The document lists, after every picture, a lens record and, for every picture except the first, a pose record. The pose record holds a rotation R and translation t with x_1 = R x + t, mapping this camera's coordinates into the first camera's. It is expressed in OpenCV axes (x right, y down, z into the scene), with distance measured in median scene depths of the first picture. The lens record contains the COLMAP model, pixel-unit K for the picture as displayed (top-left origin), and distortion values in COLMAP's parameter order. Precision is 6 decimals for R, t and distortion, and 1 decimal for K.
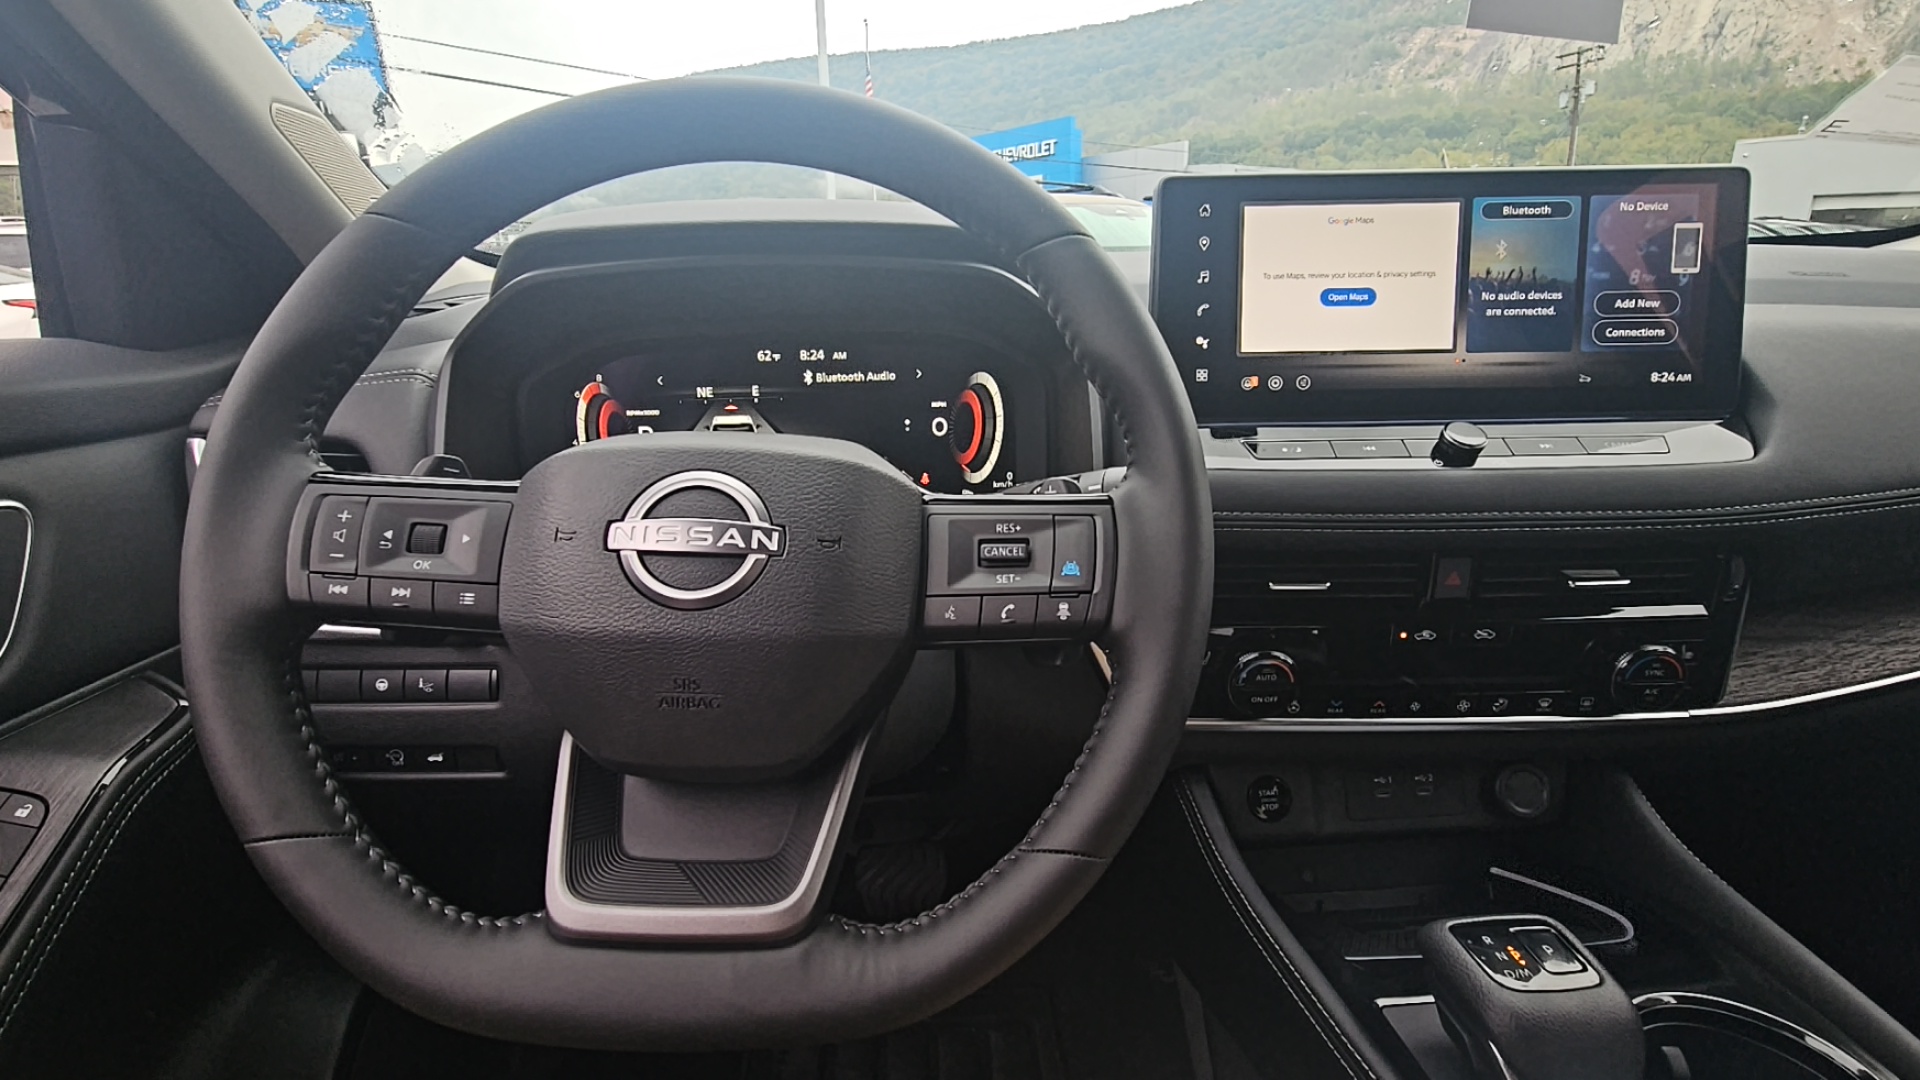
lens RADIAL K [[857.2, 0, 955.7], [0, 857.2, 530.3], [0, 0, 1]] dist [0.022369, -0.014842]
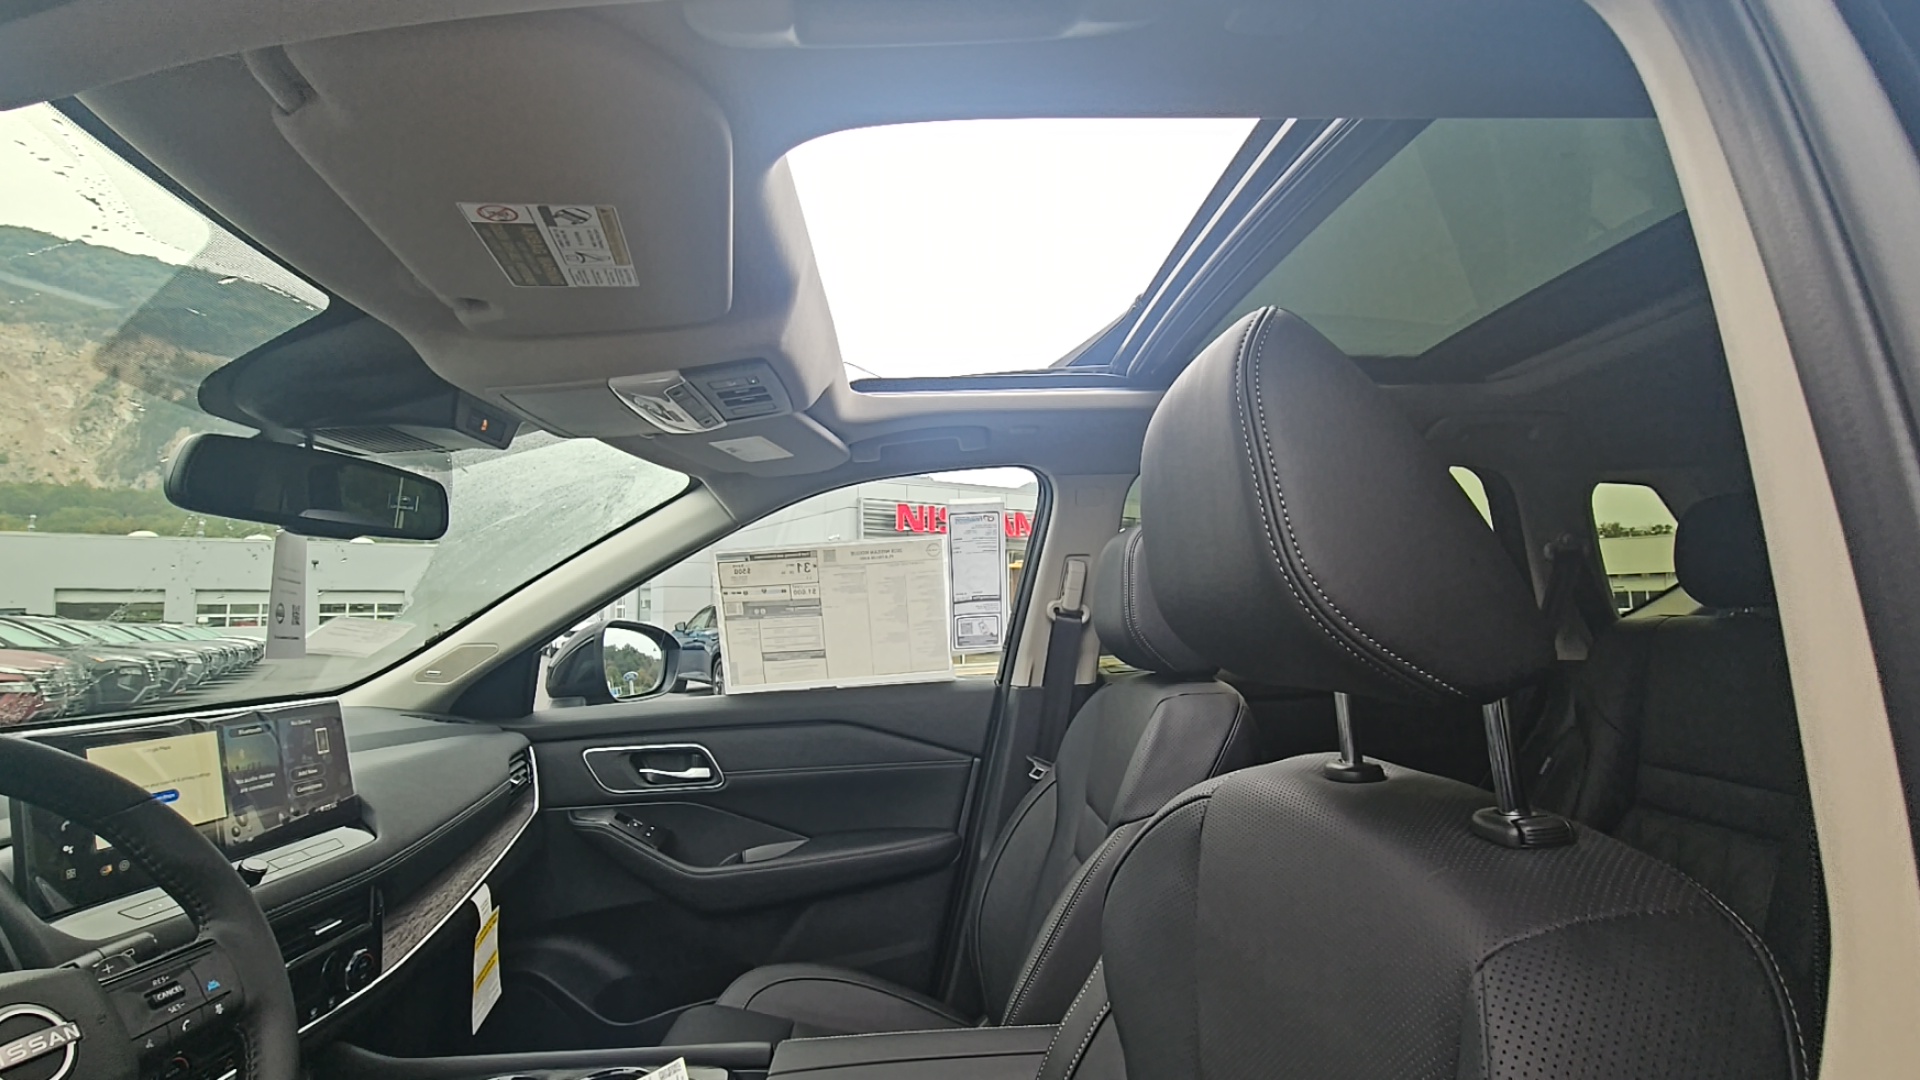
lens RADIAL K [[857.2, 0, 965.8], [0, 857.2, 536.4], [0, 0, 1]] dist [0.022369, -0.014842]
pose [[0.005963, 0.112401, 0.993645, -1.080919], [0.313736, 0.943281, -0.108587, -0.091768], [-0.949492, 0.312389, -0.029639, -0.438055]]
